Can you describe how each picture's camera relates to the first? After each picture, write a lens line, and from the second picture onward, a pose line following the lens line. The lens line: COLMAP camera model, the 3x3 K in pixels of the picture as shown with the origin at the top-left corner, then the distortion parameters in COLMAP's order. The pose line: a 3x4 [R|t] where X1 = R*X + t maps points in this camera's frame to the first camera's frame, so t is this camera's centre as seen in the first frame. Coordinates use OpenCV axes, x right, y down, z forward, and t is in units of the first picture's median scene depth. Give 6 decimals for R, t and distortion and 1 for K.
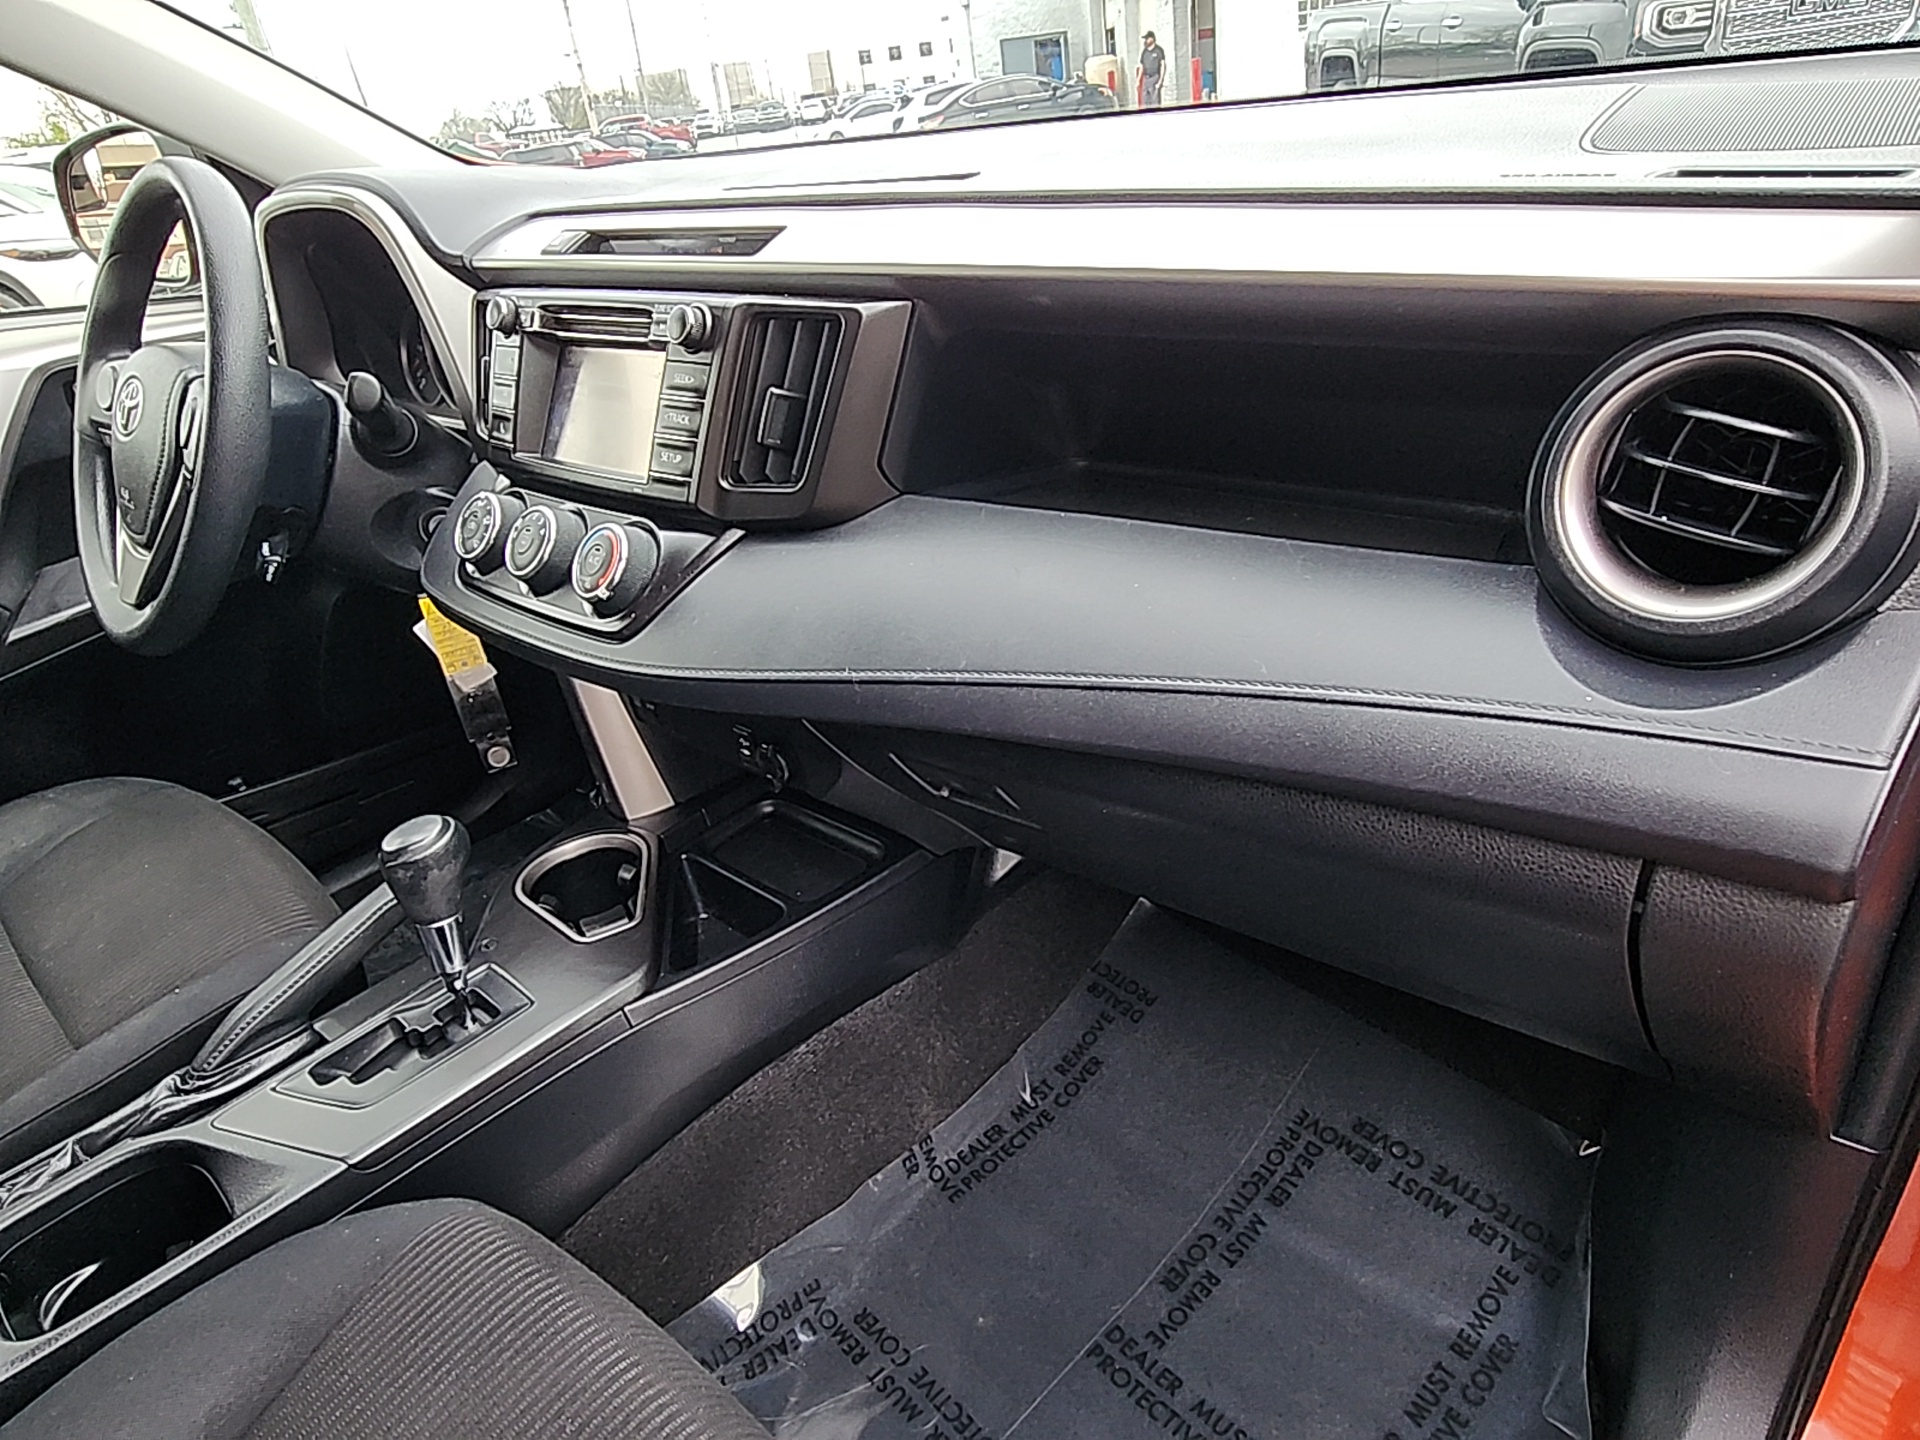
lens RADIAL K [[1165.5, 0, 973.4], [0, 1165.5, 727.1], [0, 0, 1]] dist [0.003529, -0.001471]
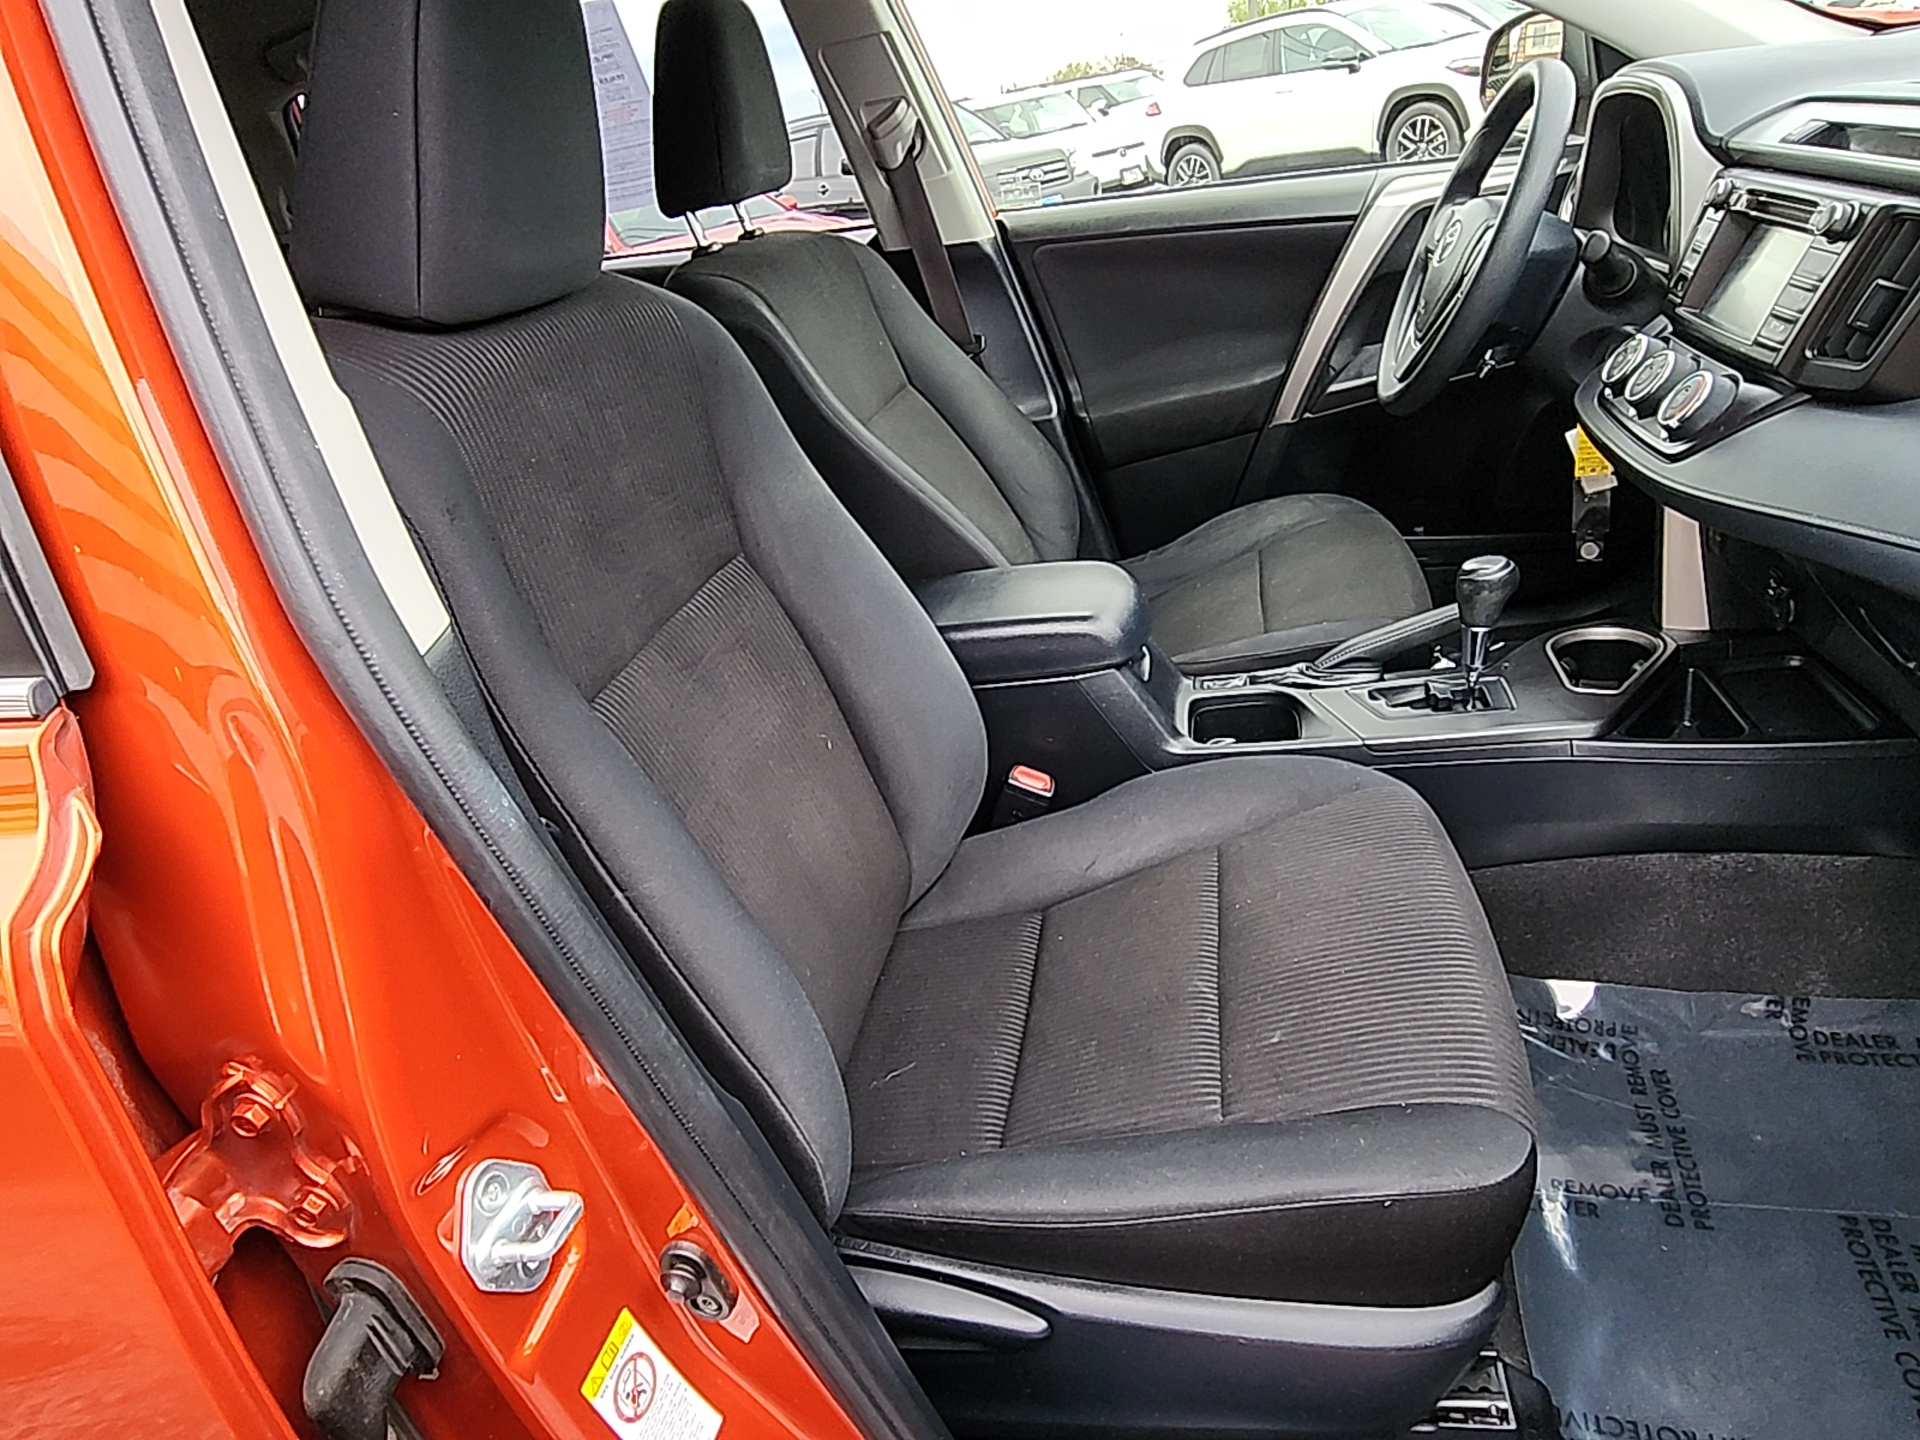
lens RADIAL K [[1165.5, 0, 973.4], [0, 1165.5, 727.1], [0, 0, 1]] dist [0.003529, -0.001471]
pose [[0.535567, 0.392178, -0.747907, 0.307707], [-0.284549, 0.917644, 0.277420, 0.049088], [0.795110, 0.064239, 0.603053, -0.332972]]
